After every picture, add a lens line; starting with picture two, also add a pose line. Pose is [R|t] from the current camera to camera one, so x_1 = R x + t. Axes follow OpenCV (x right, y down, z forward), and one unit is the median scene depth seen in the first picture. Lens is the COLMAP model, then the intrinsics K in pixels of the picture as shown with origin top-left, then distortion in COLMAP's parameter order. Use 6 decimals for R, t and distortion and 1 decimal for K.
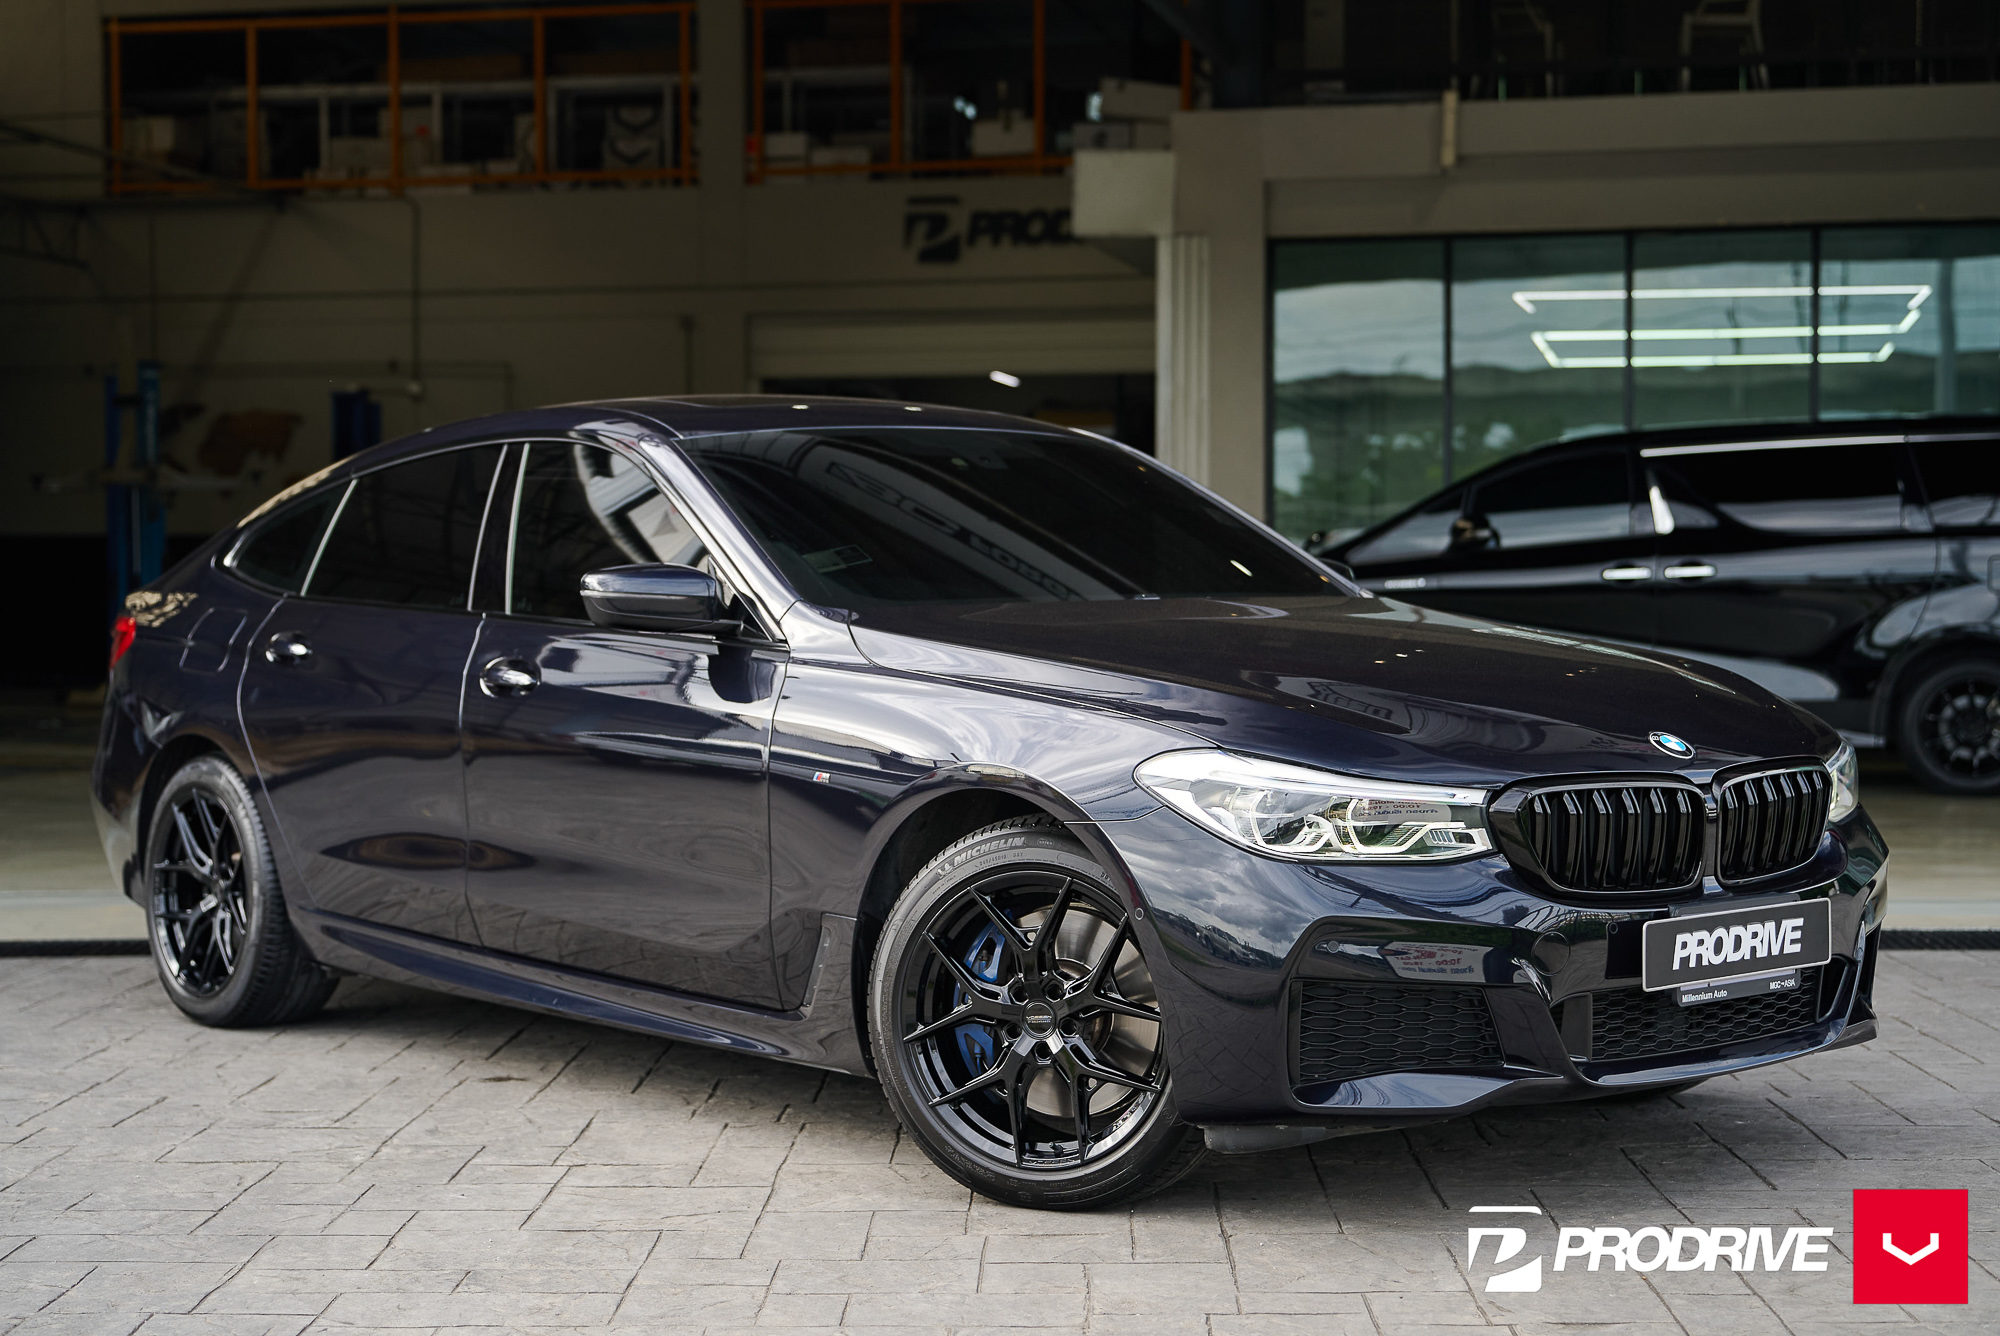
lens RADIAL K [[3013.9, 0, 1000.0], [0, 3013.9, 668.0], [0, 0, 1]] dist [0.029065, -0.076696]
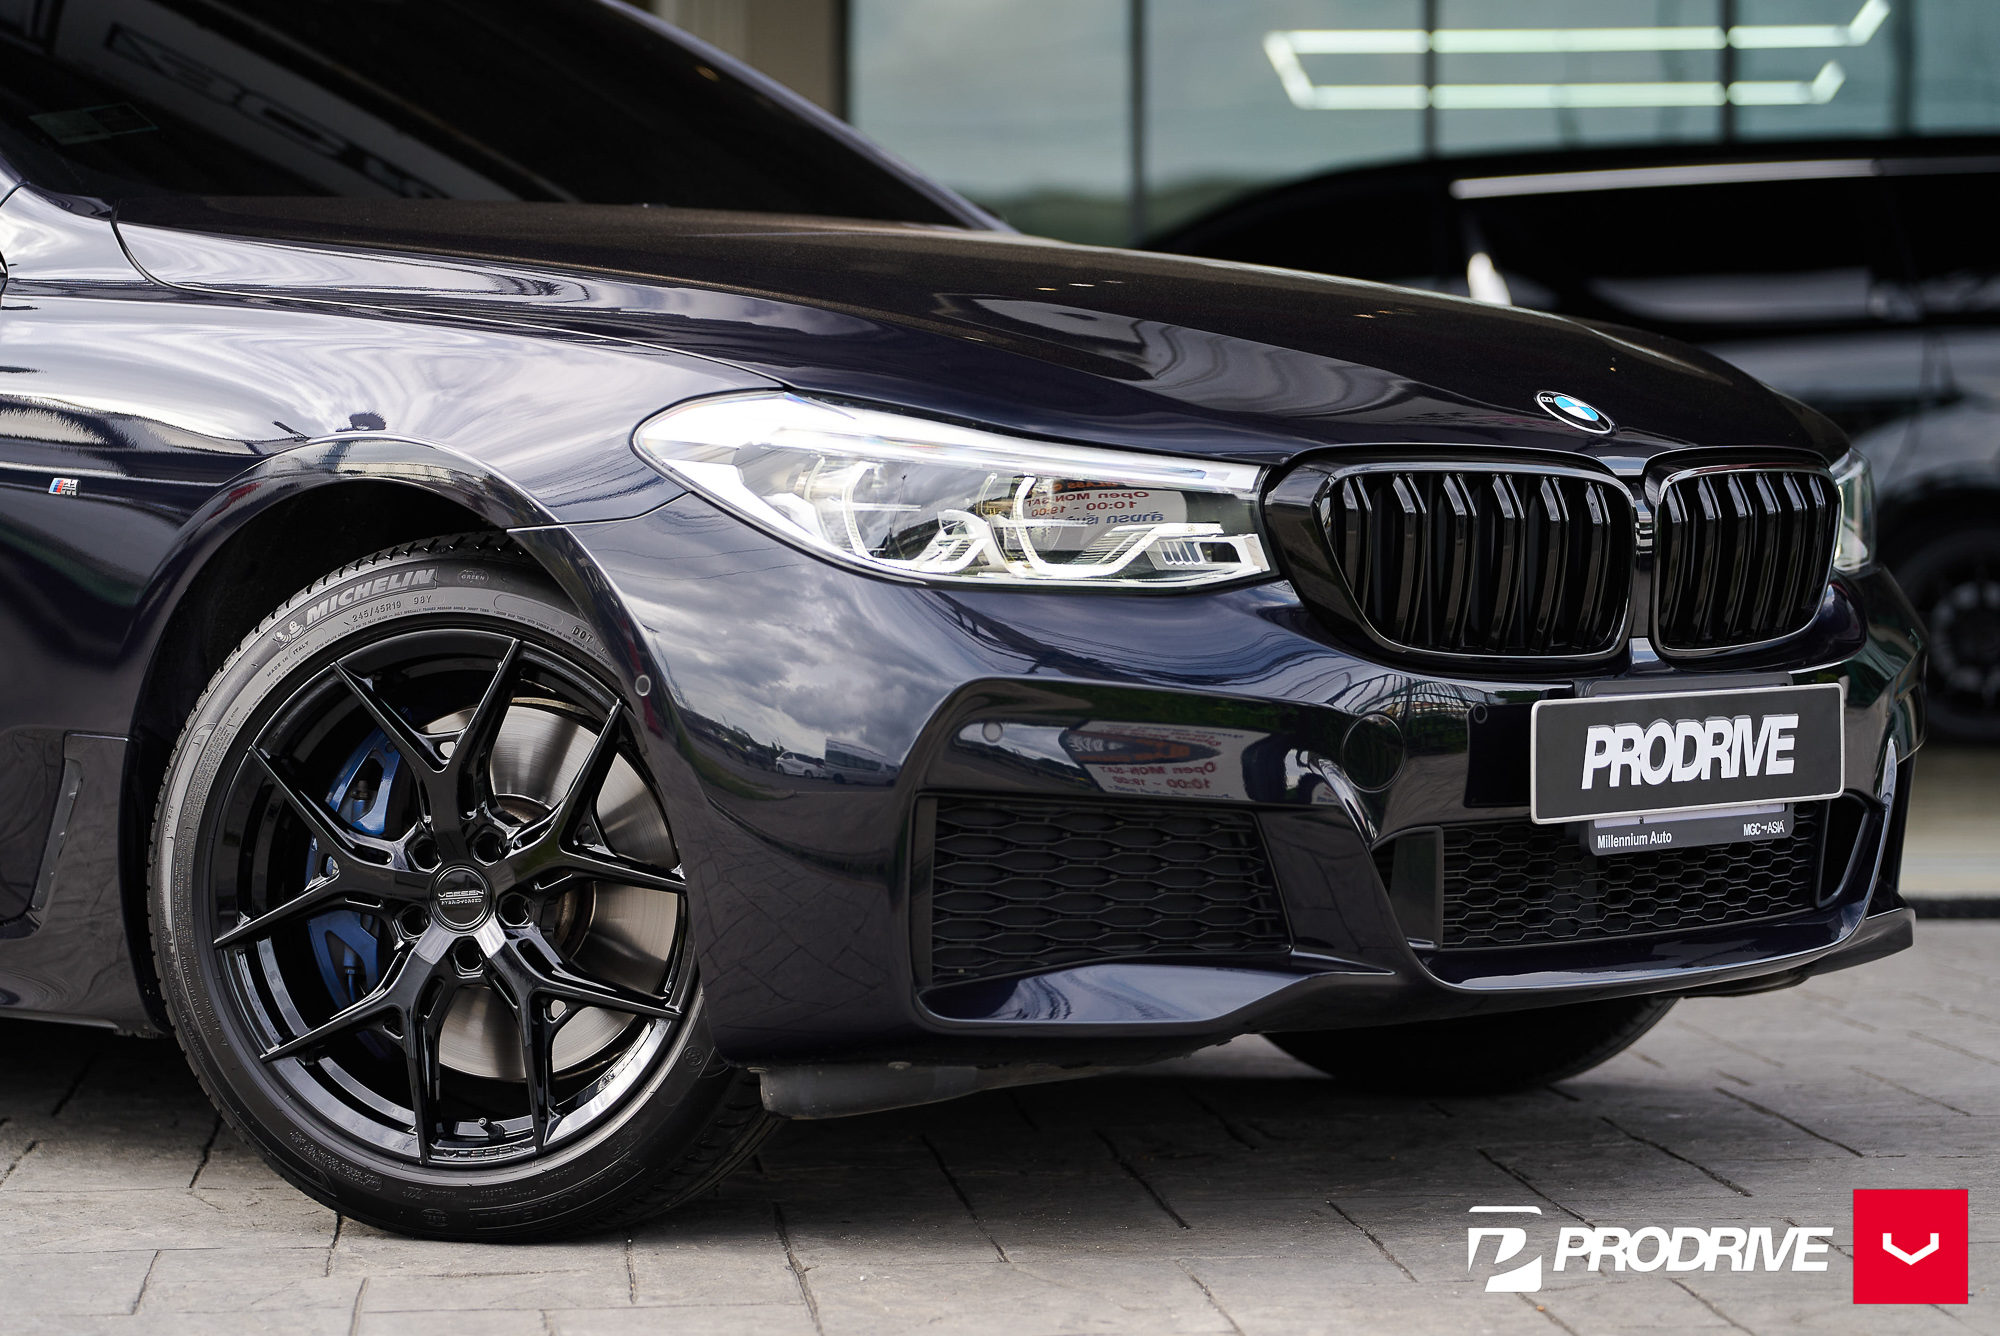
lens RADIAL K [[4884.8, 0, 1000.0], [0, 4884.8, 668.0], [0, 0, 1]] dist [0.039800, 0.133147]
pose [[0.992359, -0.000269, 0.123381, 0.000412], [0.000562, 0.999997, -0.002343, 0.076425], [-0.123380, 0.002394, 0.992357, 0.095496]]
